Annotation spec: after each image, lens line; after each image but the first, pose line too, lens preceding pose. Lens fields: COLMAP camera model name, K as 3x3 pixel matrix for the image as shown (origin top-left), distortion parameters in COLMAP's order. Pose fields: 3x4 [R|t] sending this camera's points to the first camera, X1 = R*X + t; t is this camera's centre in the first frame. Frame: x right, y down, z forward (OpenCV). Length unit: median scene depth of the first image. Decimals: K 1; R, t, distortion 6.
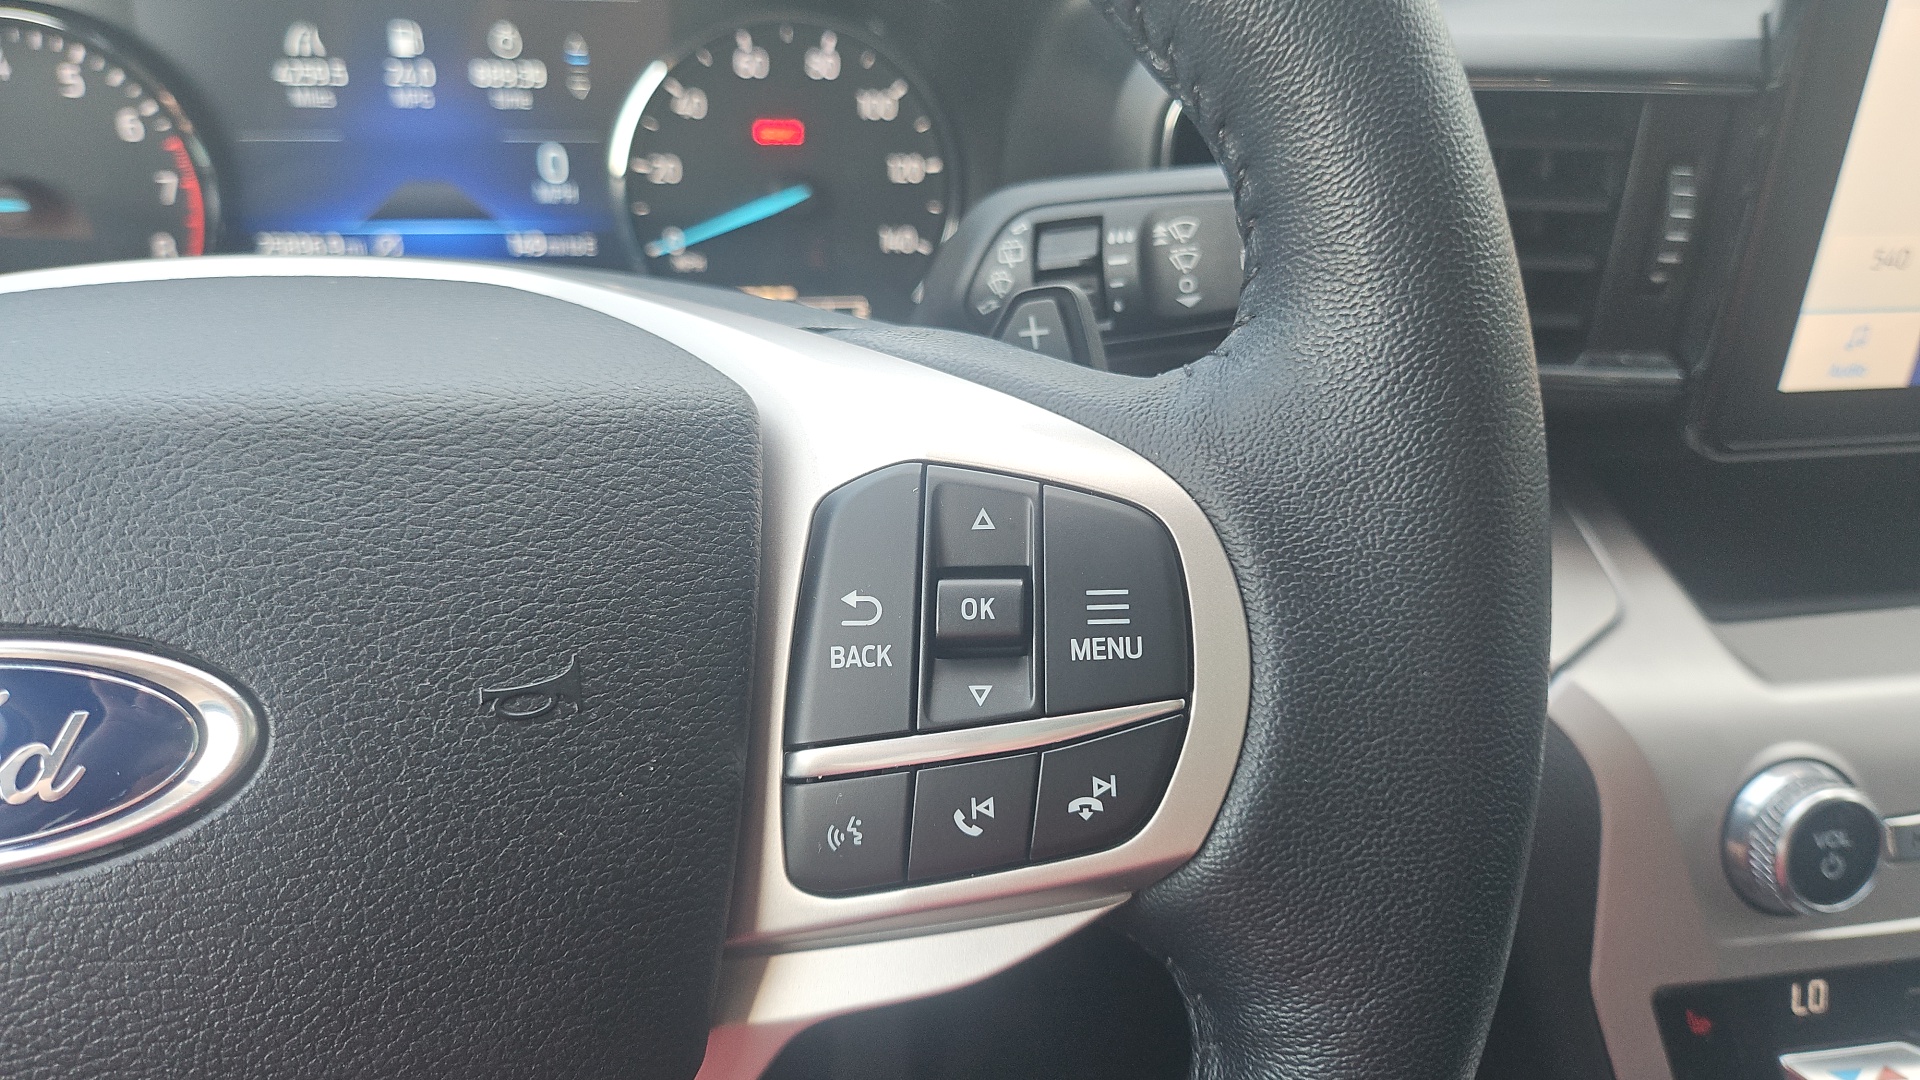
lens RADIAL K [[1357.2, 0, 956.1], [0, 1357.2, 544.8], [0, 0, 1]] dist [0.062436, -0.069382]
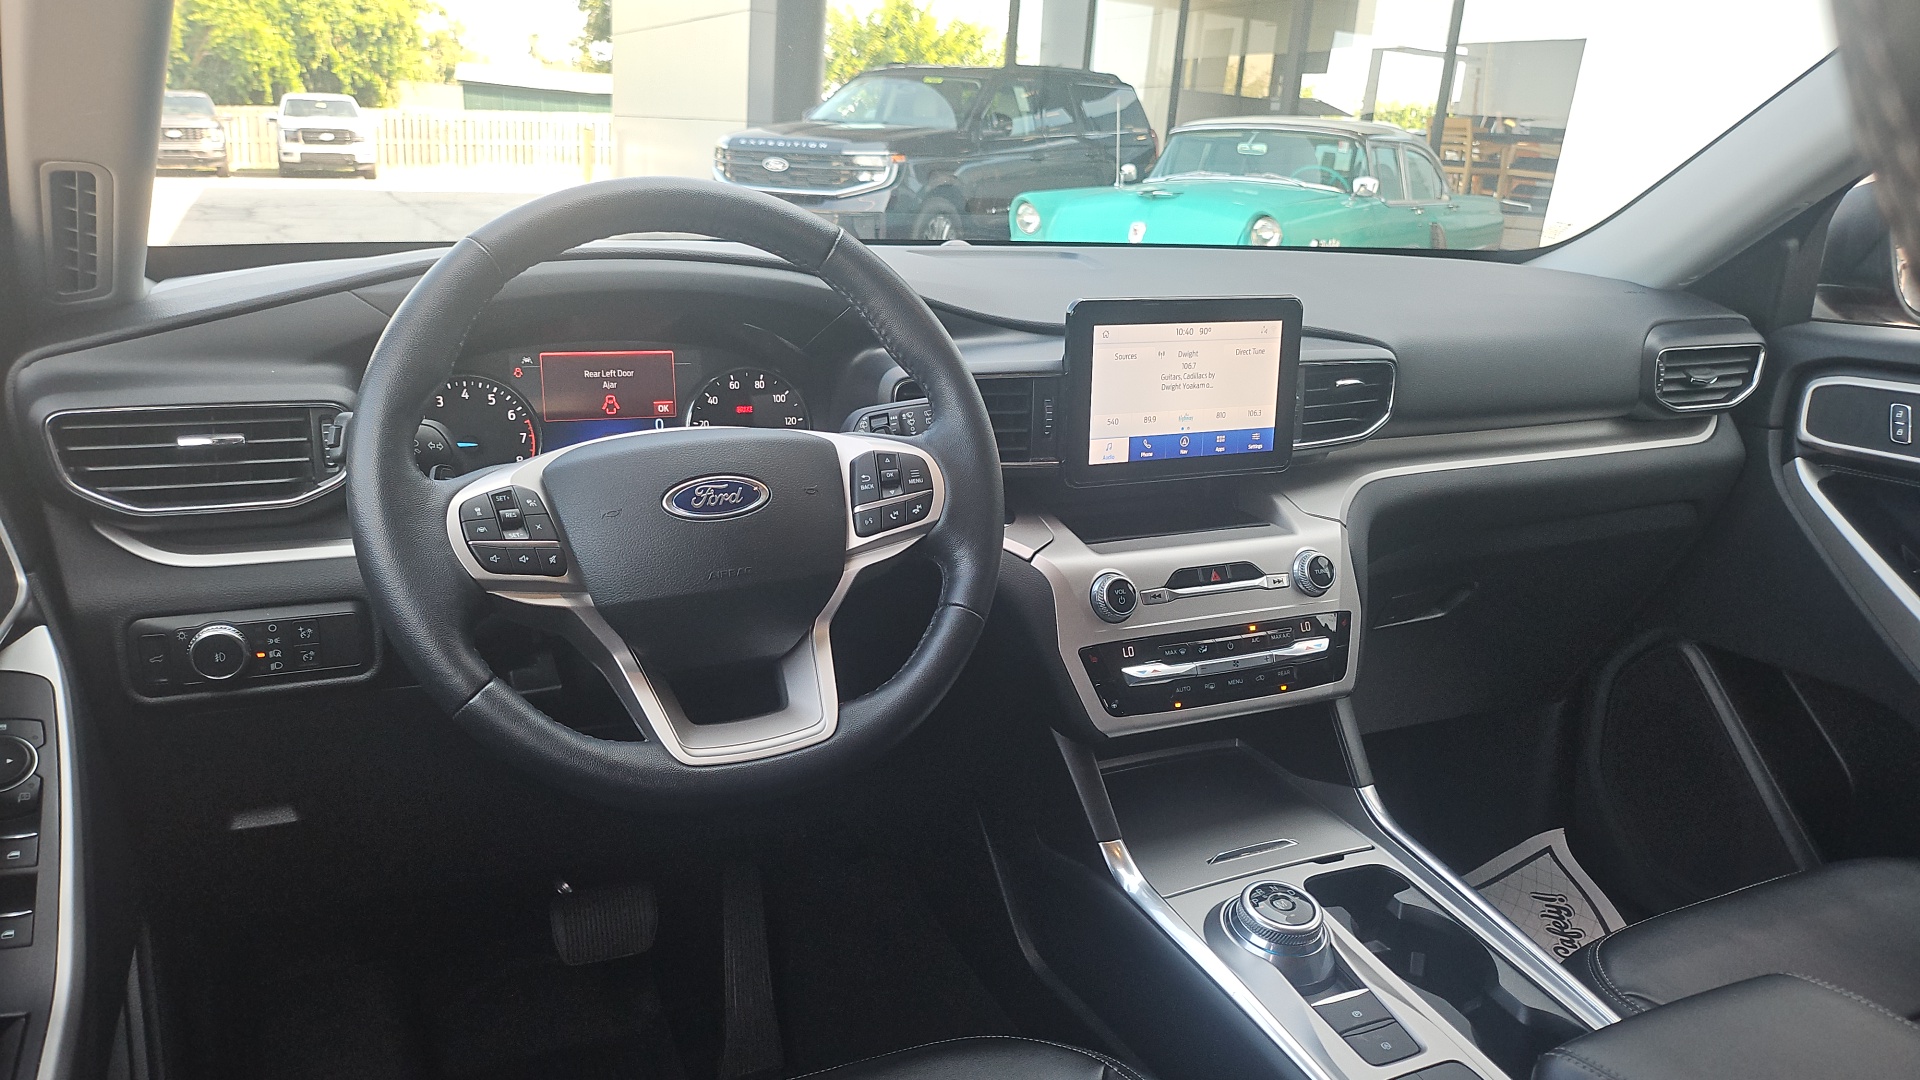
lens RADIAL K [[1357.2, 0, 943.4], [0, 1357.2, 554.2], [0, 0, 1]] dist [0.062436, -0.069382]
pose [[0.965476, -0.072108, 0.250312, -1.021622], [0.126936, 0.969348, -0.210360, 1.348985], [-0.227471, 0.234871, 0.945036, -3.541444]]
